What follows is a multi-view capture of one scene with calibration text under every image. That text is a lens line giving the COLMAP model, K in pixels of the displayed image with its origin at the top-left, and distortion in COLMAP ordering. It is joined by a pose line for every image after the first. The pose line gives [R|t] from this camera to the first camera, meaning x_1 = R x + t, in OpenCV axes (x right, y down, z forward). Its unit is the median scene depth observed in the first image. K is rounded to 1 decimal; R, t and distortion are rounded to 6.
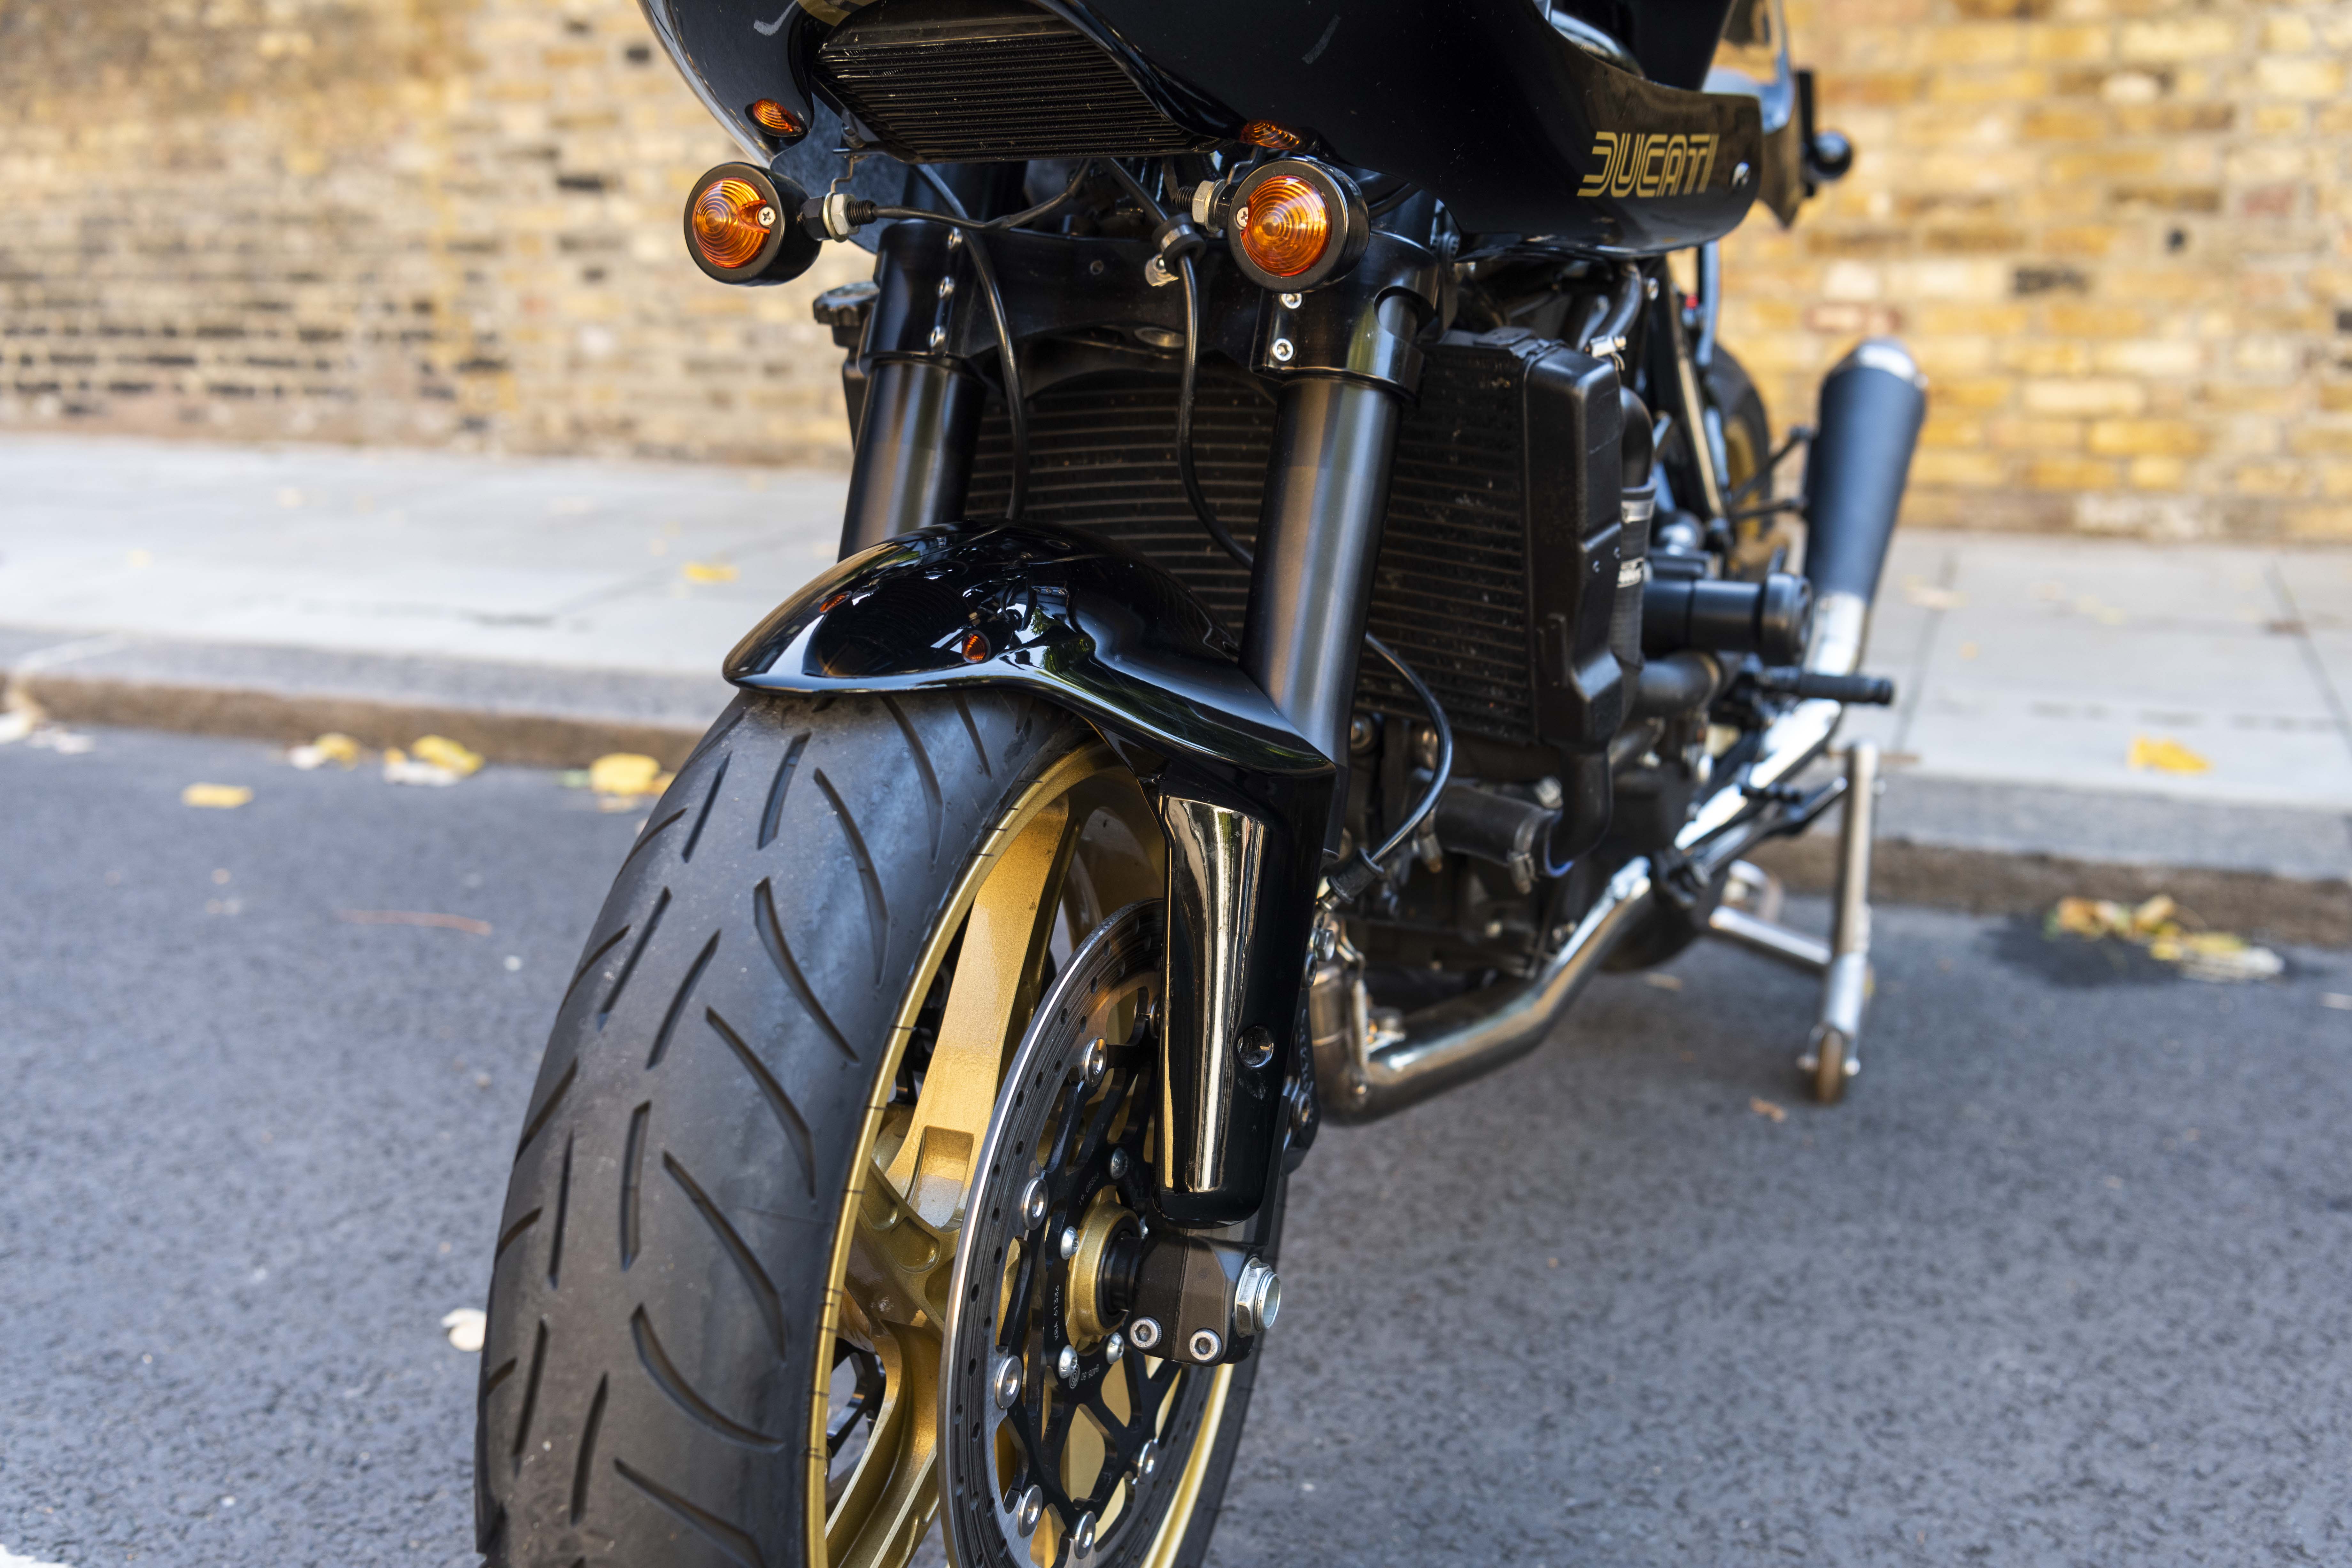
lens RADIAL K [[2301.3, 0, 1171.7], [0, 2301.3, 802.3], [0, 0, 1]] dist [0.009257, 0.000000]
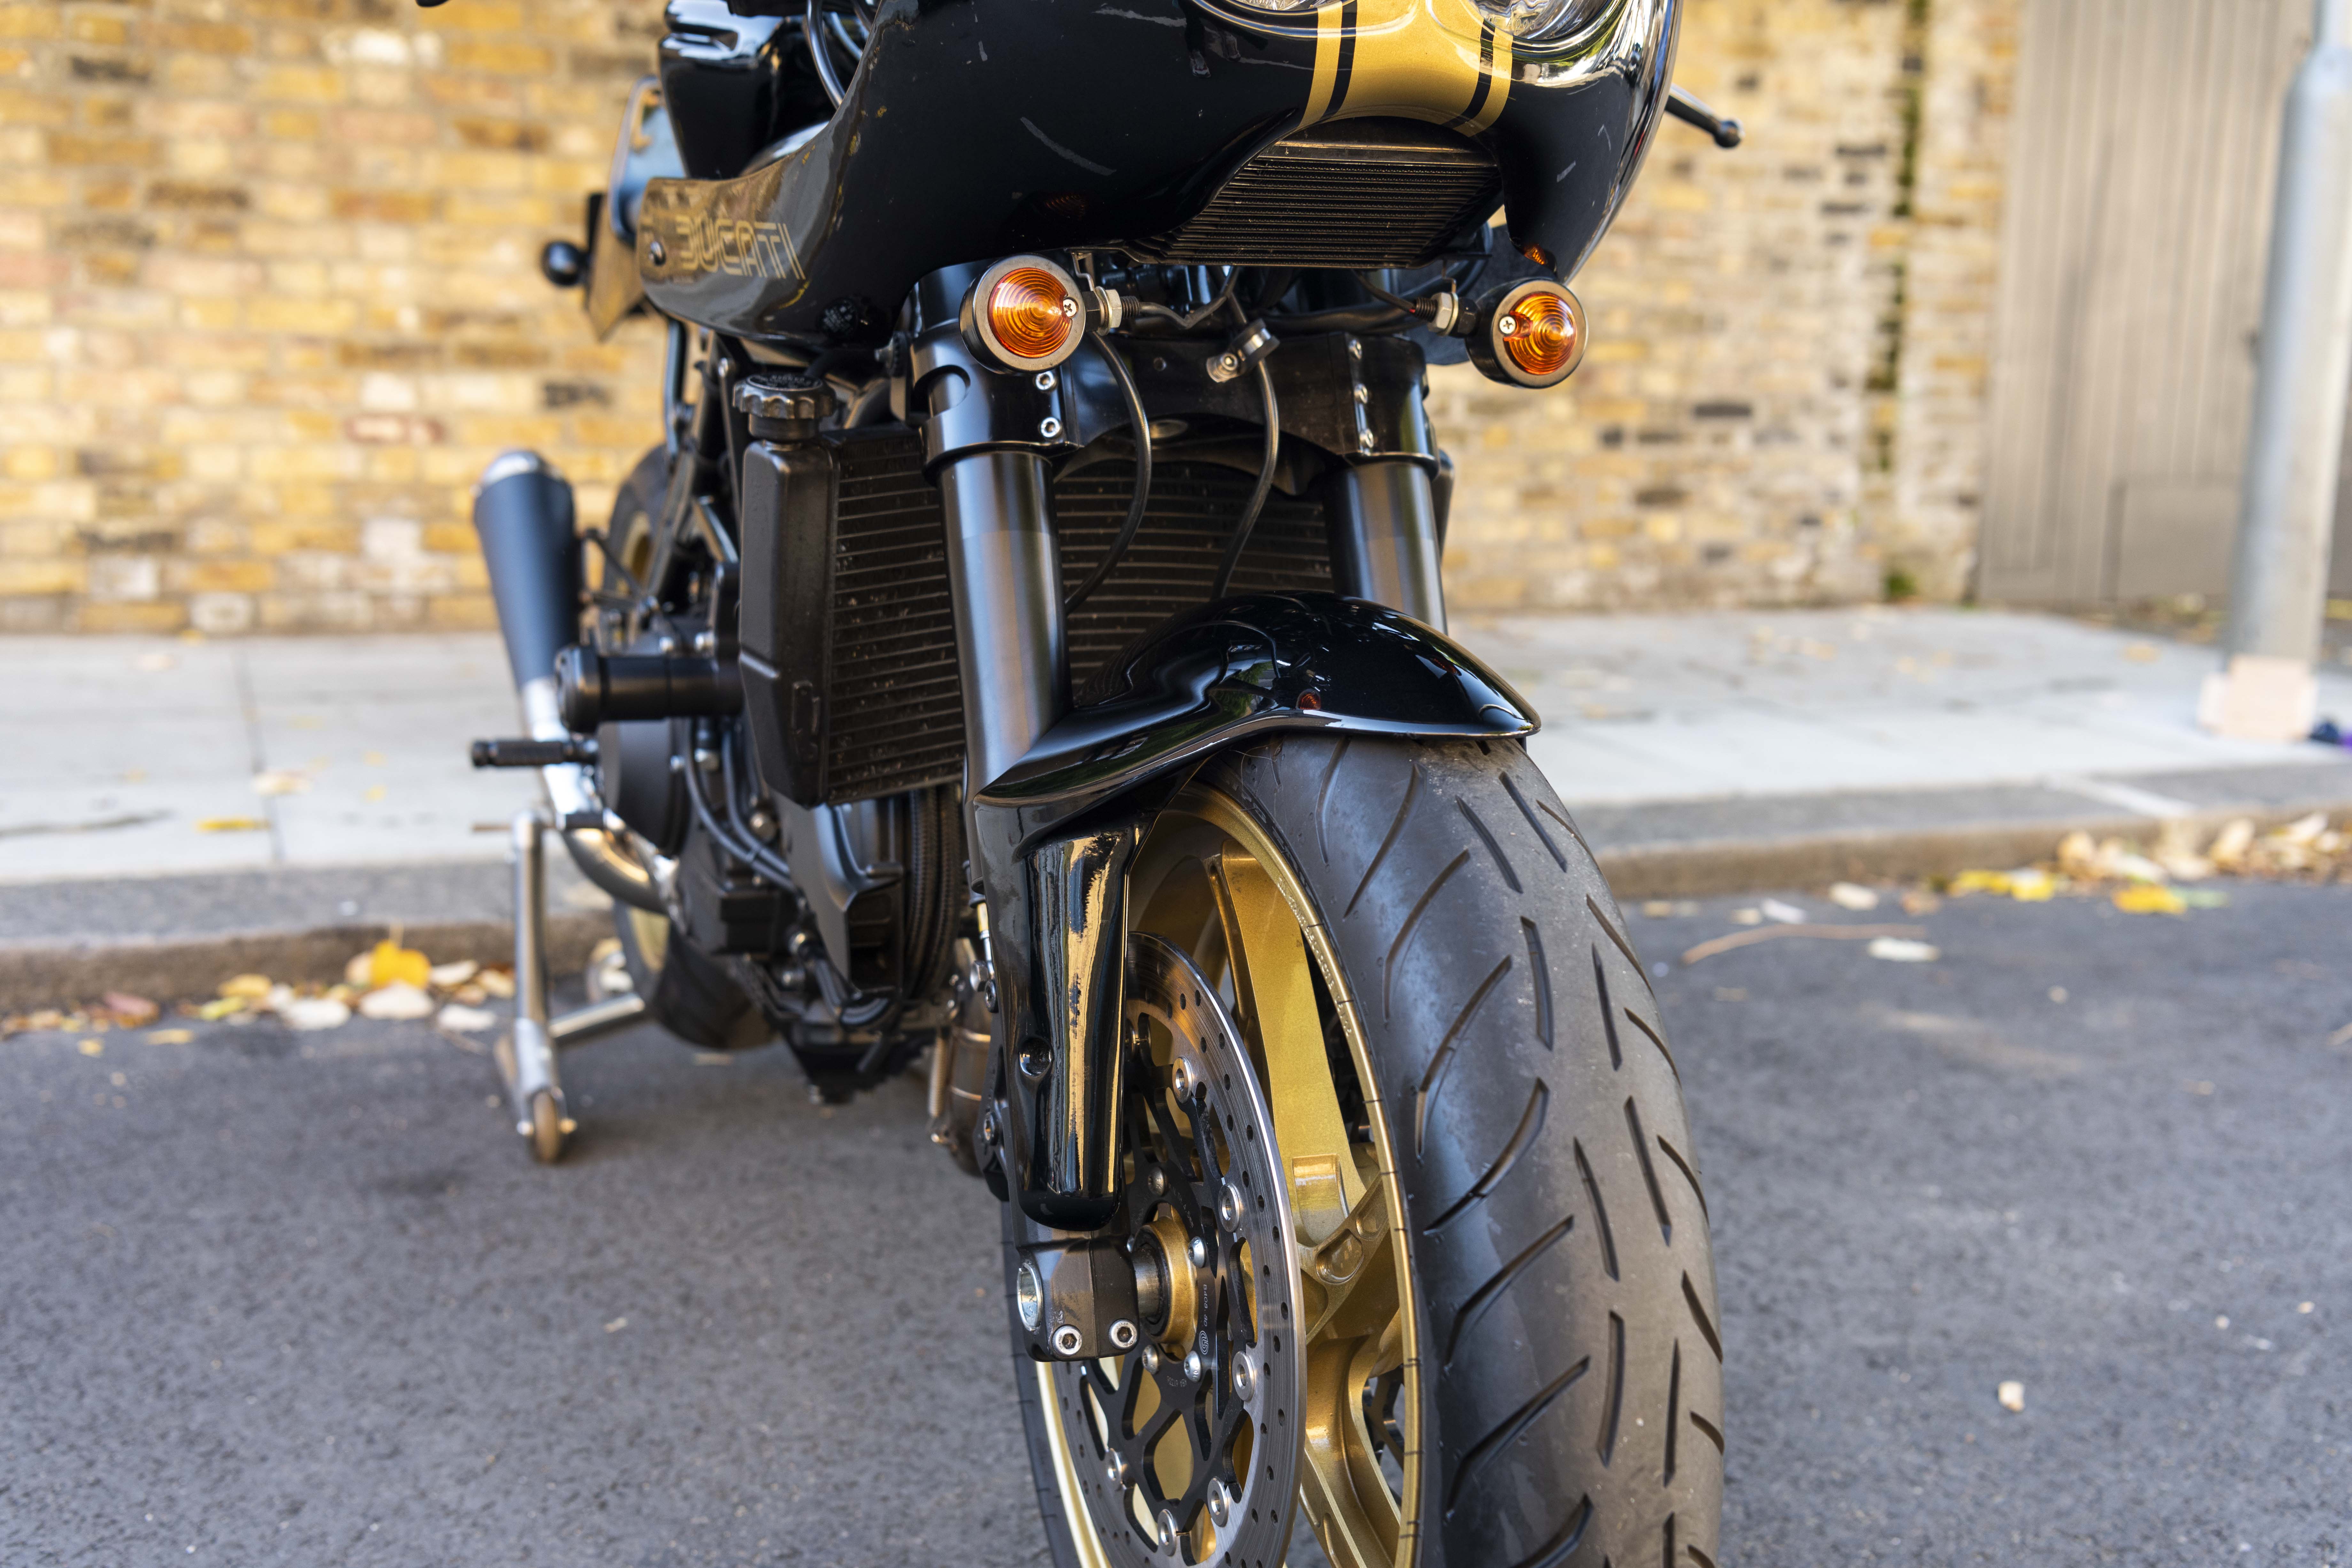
lens RADIAL K [[2301.3, 0, 1162.2], [0, 2301.3, 808.1], [0, 0, 1]] dist [0.009257, 0.000000]
pose [[0.725251, -0.109908, 0.679655, -0.174917], [0.141227, 0.989933, 0.009383, -0.007887], [-0.673844, 0.089181, 0.733472, 0.049489]]
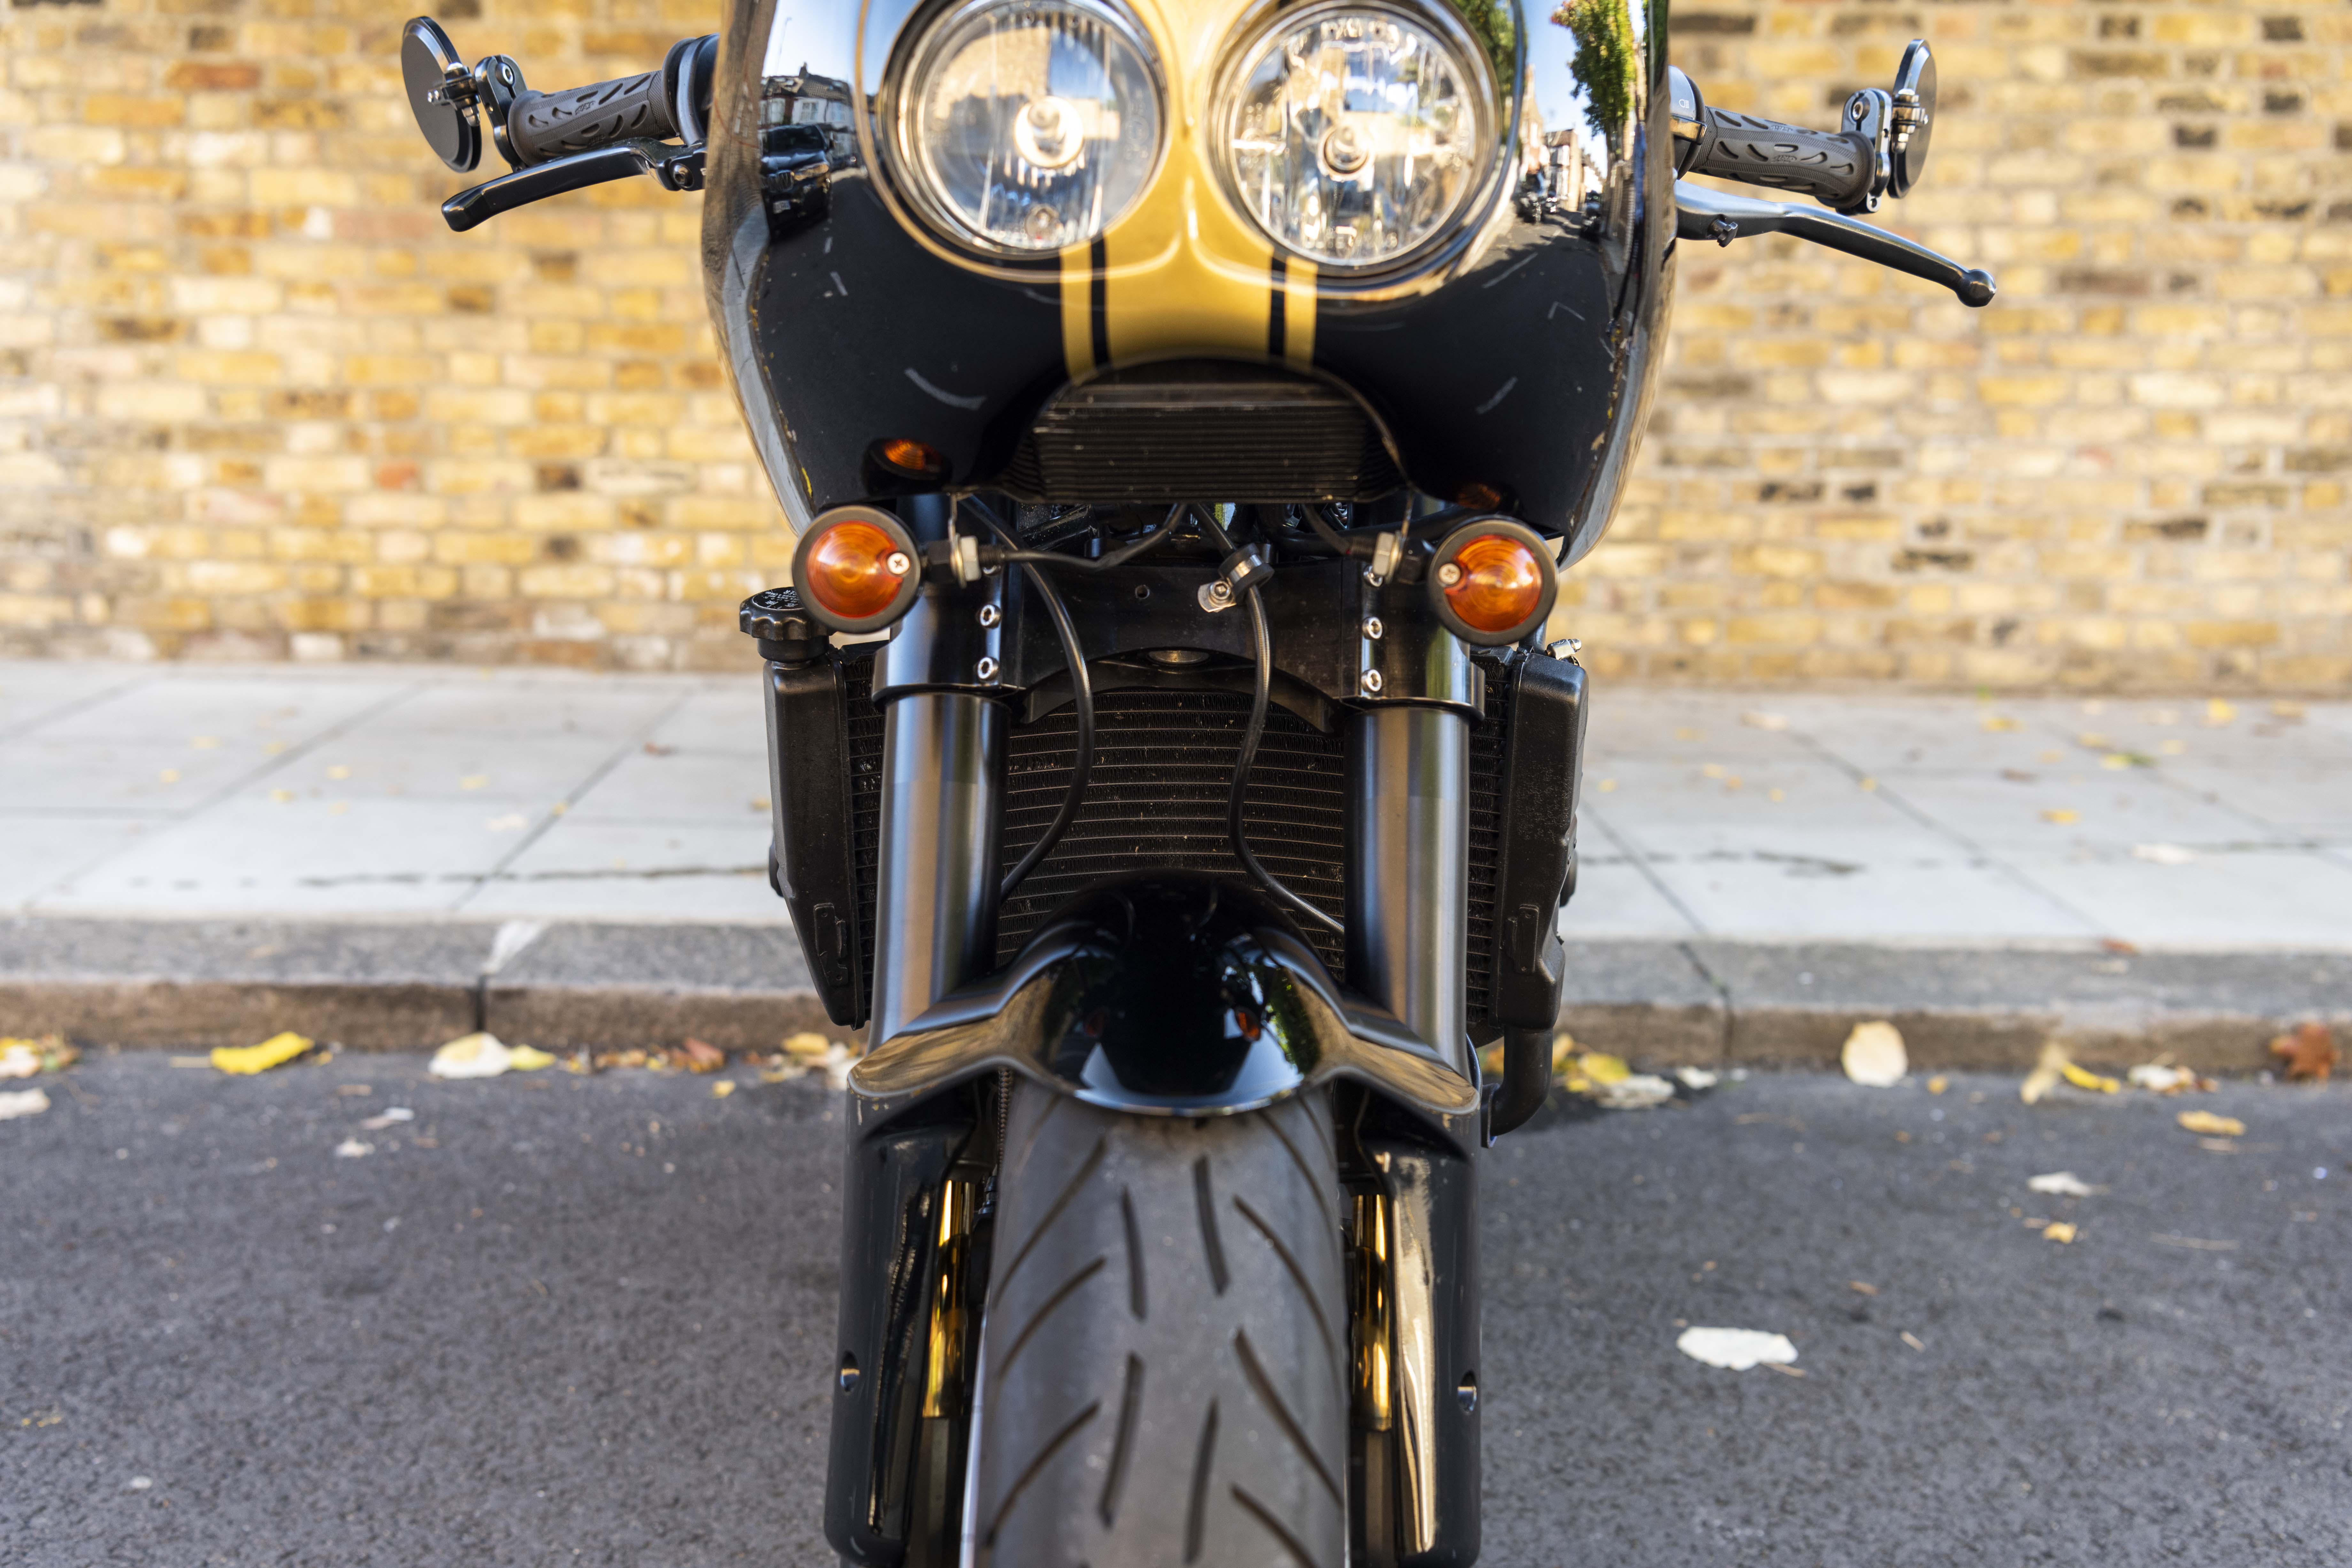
lens RADIAL K [[2301.3, 0, 1161.9], [0, 2301.3, 806.9], [0, 0, 1]] dist [0.009257, 0.000000]
pose [[0.928233, -0.055551, 0.367829, -0.085769], [0.074788, 0.996466, -0.038240, -0.022994], [-0.364405, 0.063005, 0.929107, 0.021916]]
